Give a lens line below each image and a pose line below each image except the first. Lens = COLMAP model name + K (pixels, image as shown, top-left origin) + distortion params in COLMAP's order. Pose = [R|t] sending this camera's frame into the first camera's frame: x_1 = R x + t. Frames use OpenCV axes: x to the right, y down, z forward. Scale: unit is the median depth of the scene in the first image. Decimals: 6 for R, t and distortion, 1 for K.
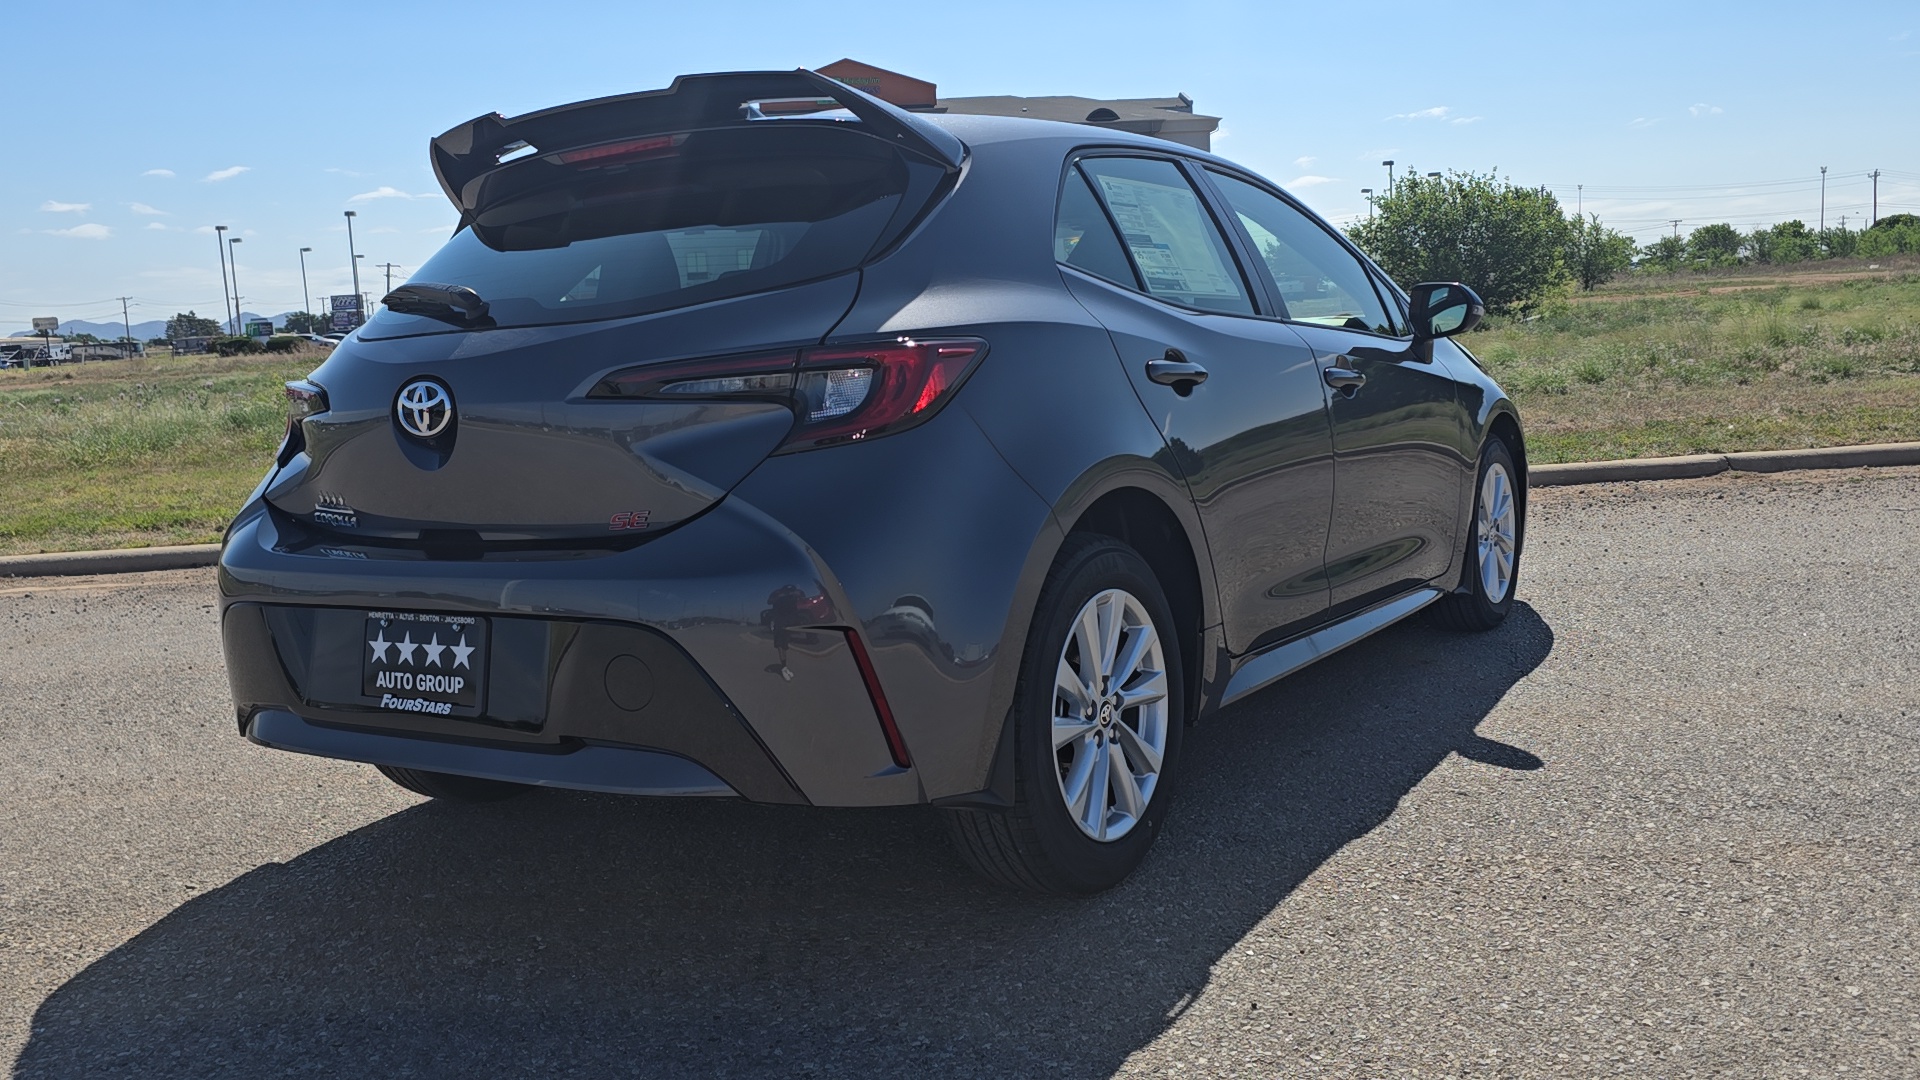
lens RADIAL K [[1590.7, 0, 964.7], [0, 1590.7, 525.3], [0, 0, 1]] dist [-0.006678, 0.010585]
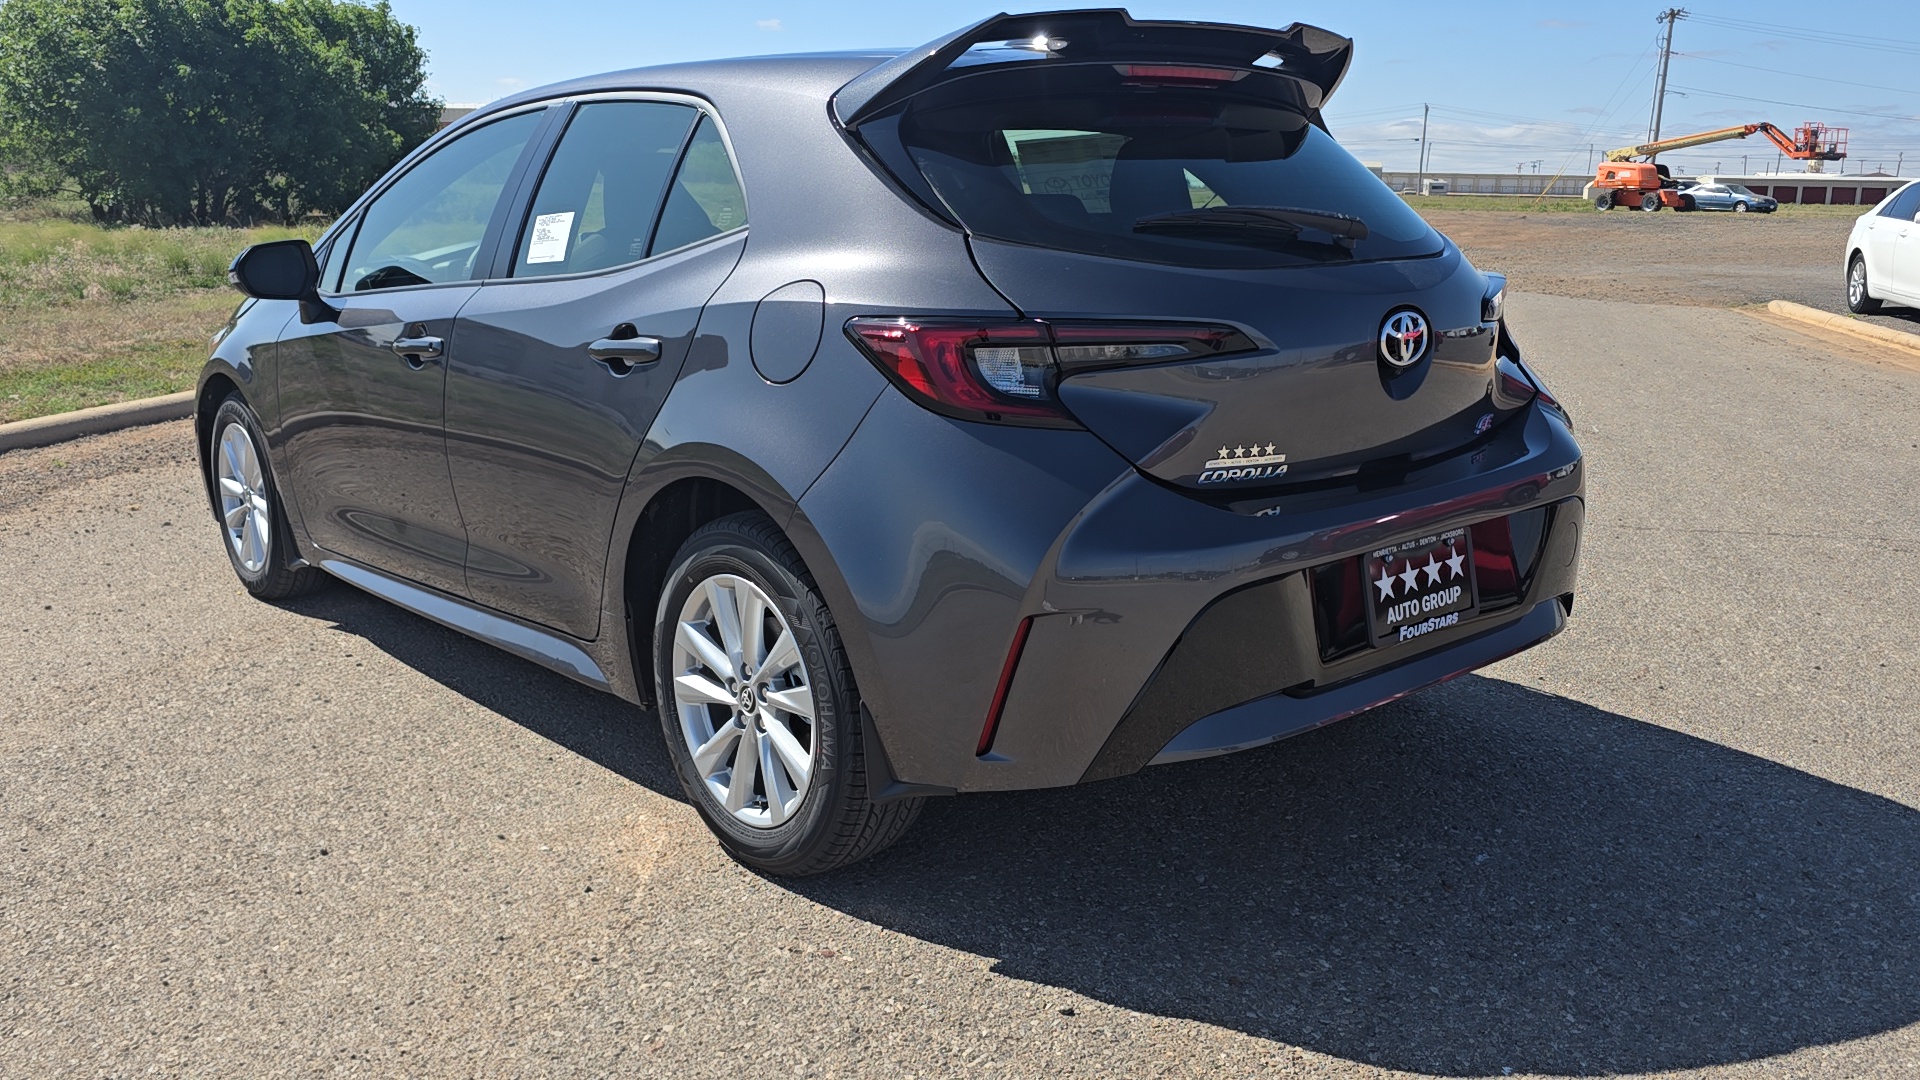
lens RADIAL K [[1590.7, 0, 961.5], [0, 1590.7, 546.4], [0, 0, 1]] dist [-0.006678, 0.010585]
pose [[0.292836, -0.158313, 0.942965, -1.397813], [0.101362, 0.985781, 0.134024, -0.107056], [-0.950775, 0.056334, 0.304719, 0.968797]]
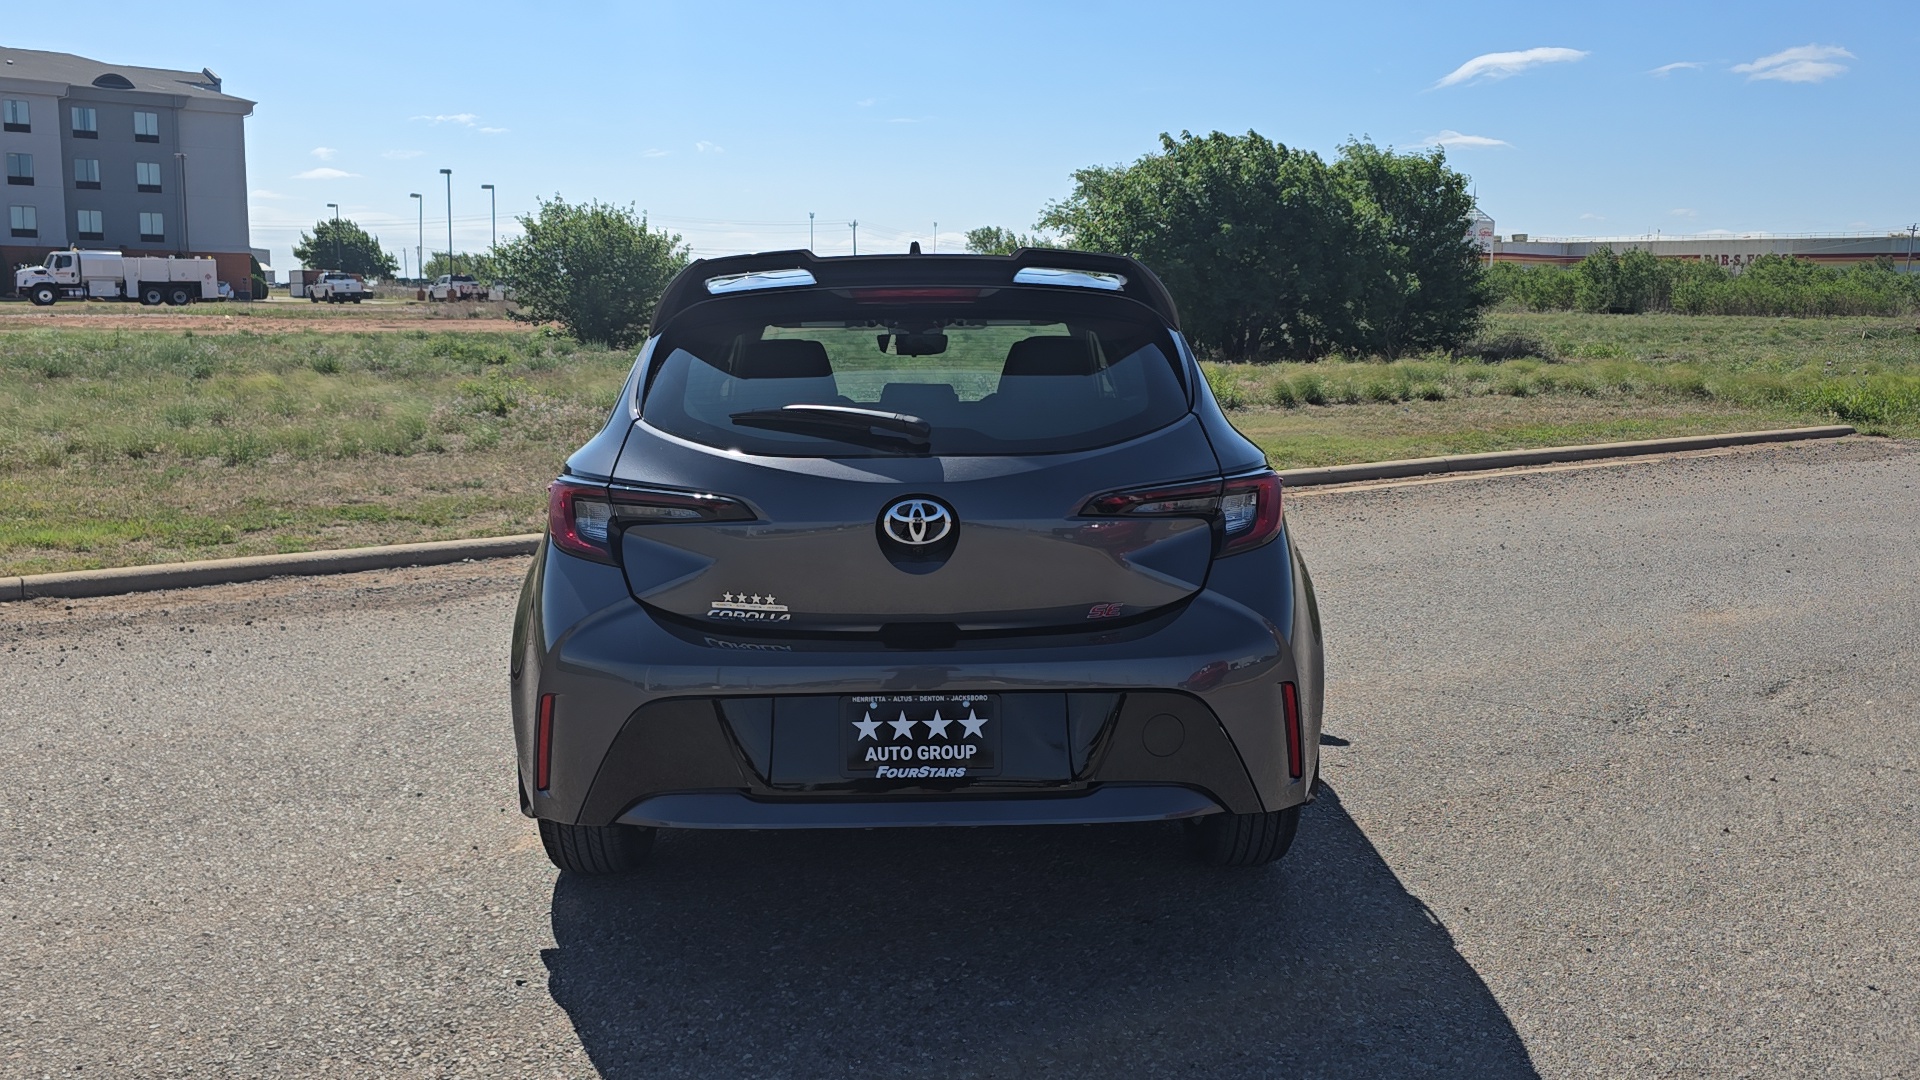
lens RADIAL K [[1590.7, 0, 970.6], [0, 1590.7, 549.9], [0, 0, 1]] dist [-0.006678, 0.010585]
pose [[0.830841, -0.023362, 0.556020, -0.968784], [0.018420, 0.999725, 0.014481, -0.069273], [-0.556206, -0.001789, 0.831043, -0.007628]]
